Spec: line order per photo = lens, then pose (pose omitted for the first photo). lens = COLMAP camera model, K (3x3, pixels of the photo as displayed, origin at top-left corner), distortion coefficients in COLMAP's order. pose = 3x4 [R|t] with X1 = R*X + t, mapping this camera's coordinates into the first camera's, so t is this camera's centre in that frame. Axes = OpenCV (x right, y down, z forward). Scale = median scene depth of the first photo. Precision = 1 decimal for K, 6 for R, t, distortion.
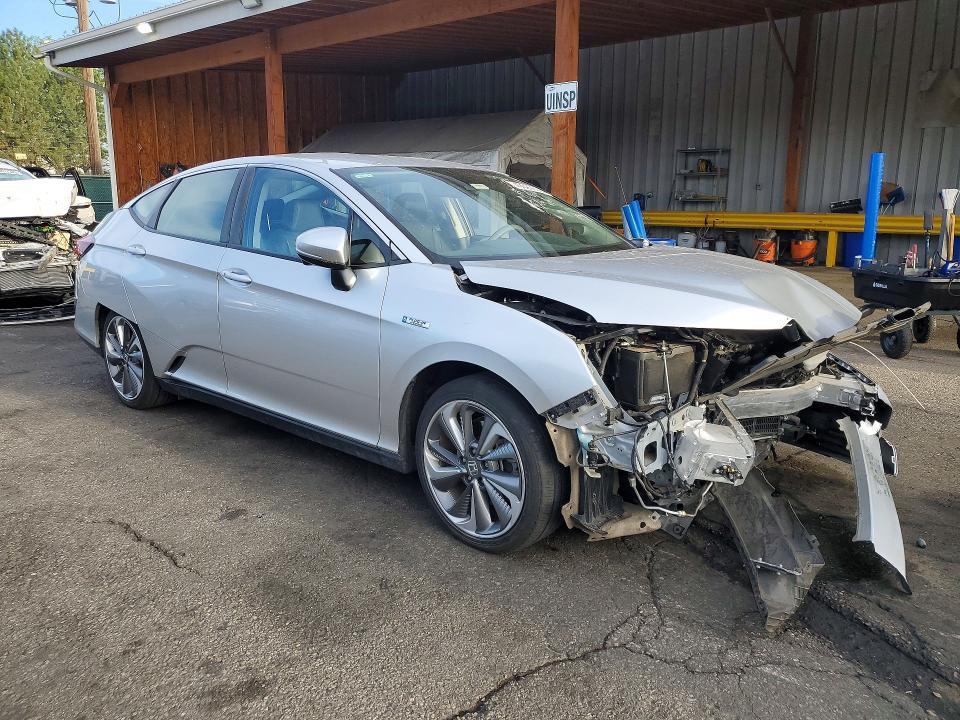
lens RADIAL K [[750.1, 0, 486.1], [0, 750.1, 360.1], [0, 0, 1]] dist [0.005711, 0.009884]
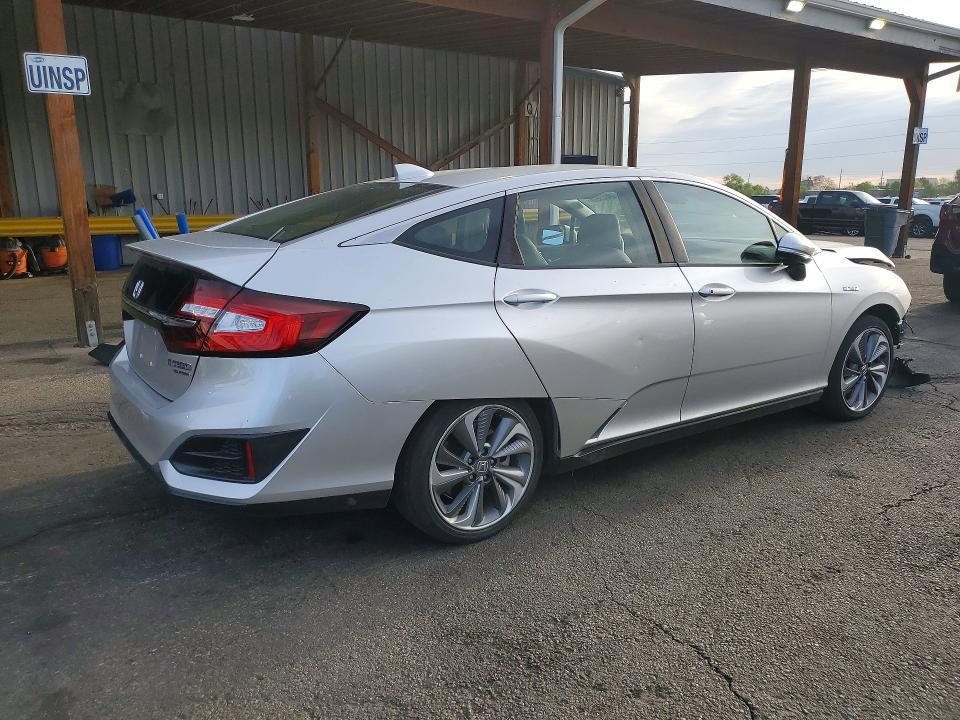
lens RADIAL K [[750.1, 0, 486.1], [0, 750.1, 360.1], [0, 0, 1]] dist [0.005711, 0.009884]
pose [[0.242275, -0.217053, 0.945617, -0.571496], [0.214912, 0.962448, 0.165854, -0.106012], [-0.946106, 0.163042, 0.279824, 0.426943]]
